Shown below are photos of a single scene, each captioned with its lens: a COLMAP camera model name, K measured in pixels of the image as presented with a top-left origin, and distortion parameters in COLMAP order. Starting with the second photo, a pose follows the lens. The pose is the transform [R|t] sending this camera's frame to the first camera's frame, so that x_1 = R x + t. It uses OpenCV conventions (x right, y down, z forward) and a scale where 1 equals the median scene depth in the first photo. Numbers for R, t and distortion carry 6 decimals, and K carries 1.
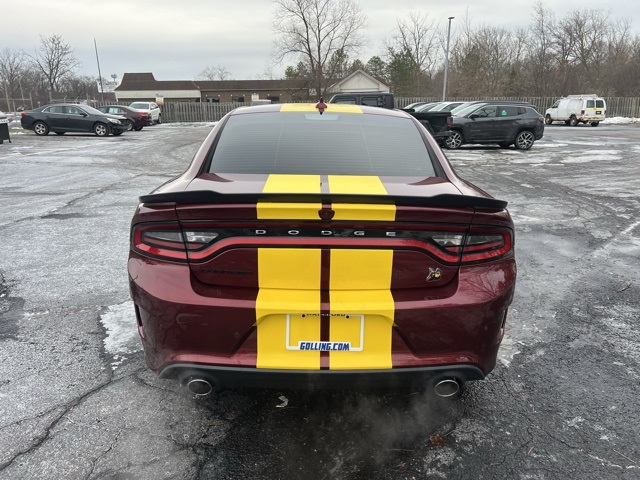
lens RADIAL K [[480.3, 0, 315.1], [0, 480.3, 252.0], [0, 0, 1]] dist [0.052813, -0.047952]
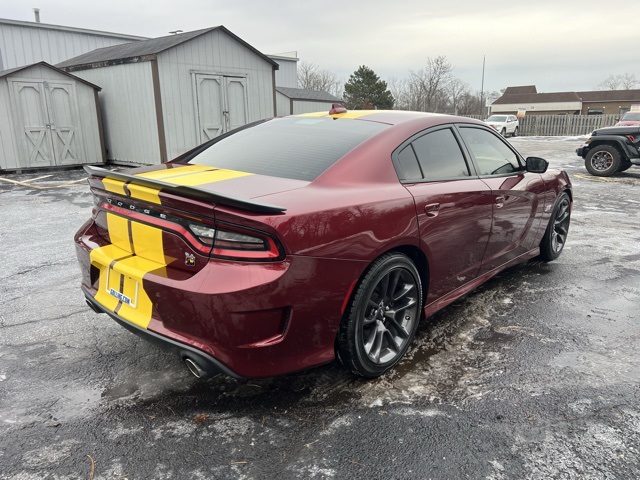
lens RADIAL K [[480.3, 0, 317.3], [0, 480.3, 243.7], [0, 0, 1]] dist [0.052813, -0.047952]
pose [[0.735425, 0.177175, -0.654033, 0.883740], [-0.204065, 0.978311, 0.035561, -0.065992], [0.646148, 0.107313, 0.755630, 0.260437]]
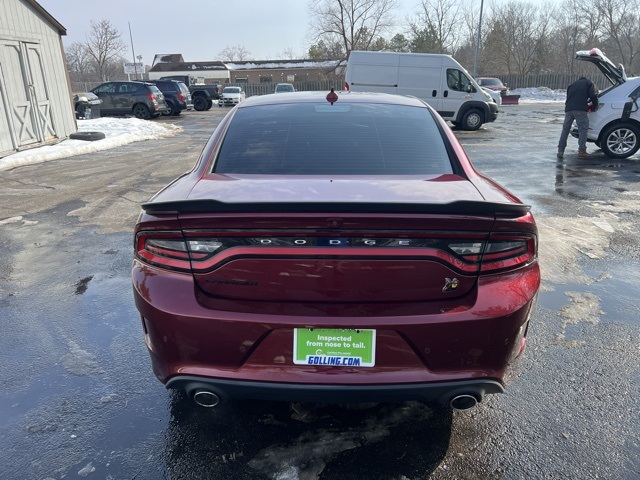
lens RADIAL K [[480.3, 0, 317.6], [0, 480.3, 235.8], [0, 0, 1]] dist [0.052813, -0.047952]
pose [[0.999259, 0.002317, -0.038414, 0.016805], [-0.001922, 0.999945, 0.010320, -0.043470], [0.038436, -0.010239, 0.999209, 0.035459]]
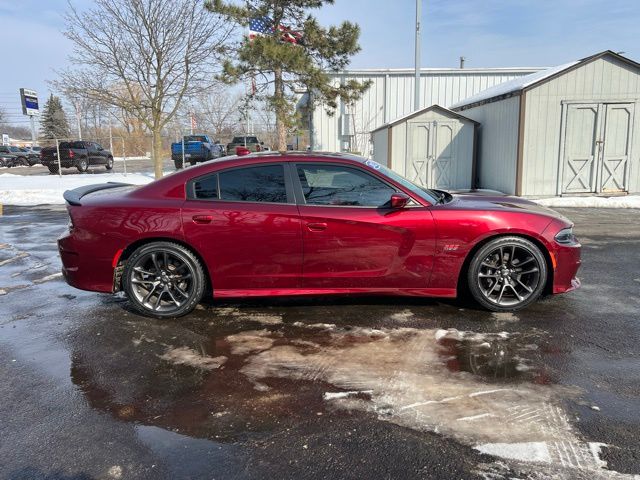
lens RADIAL K [[480.3, 0, 319.7], [0, 480.3, 238.0], [0, 0, 1]] dist [0.052813, -0.047952]
pose [[-0.011881, 0.188764, -0.981951, 1.877667], [-0.285687, 0.940446, 0.184242, -0.484738], [0.958249, 0.282719, 0.042754, 1.526162]]
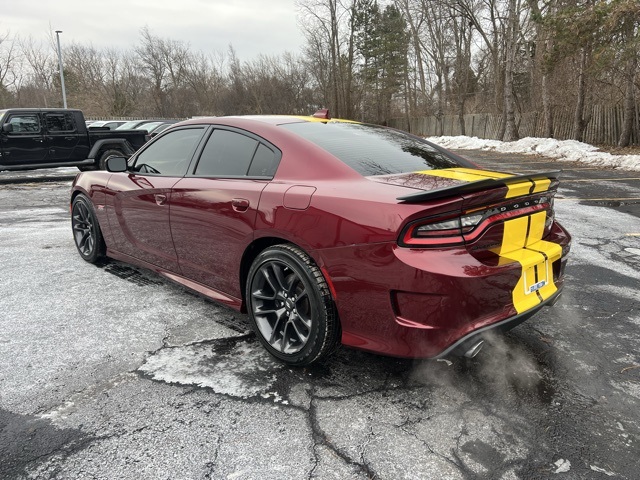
lens RADIAL K [[480.3, 0, 333.3], [0, 480.3, 250.8], [0, 0, 1]] dist [0.052813, -0.047952]
pose [[0.708902, -0.179377, 0.682116, -0.917149], [0.207341, 0.977386, 0.041541, -0.054656], [-0.674142, 0.111982, 0.730063, 0.254139]]
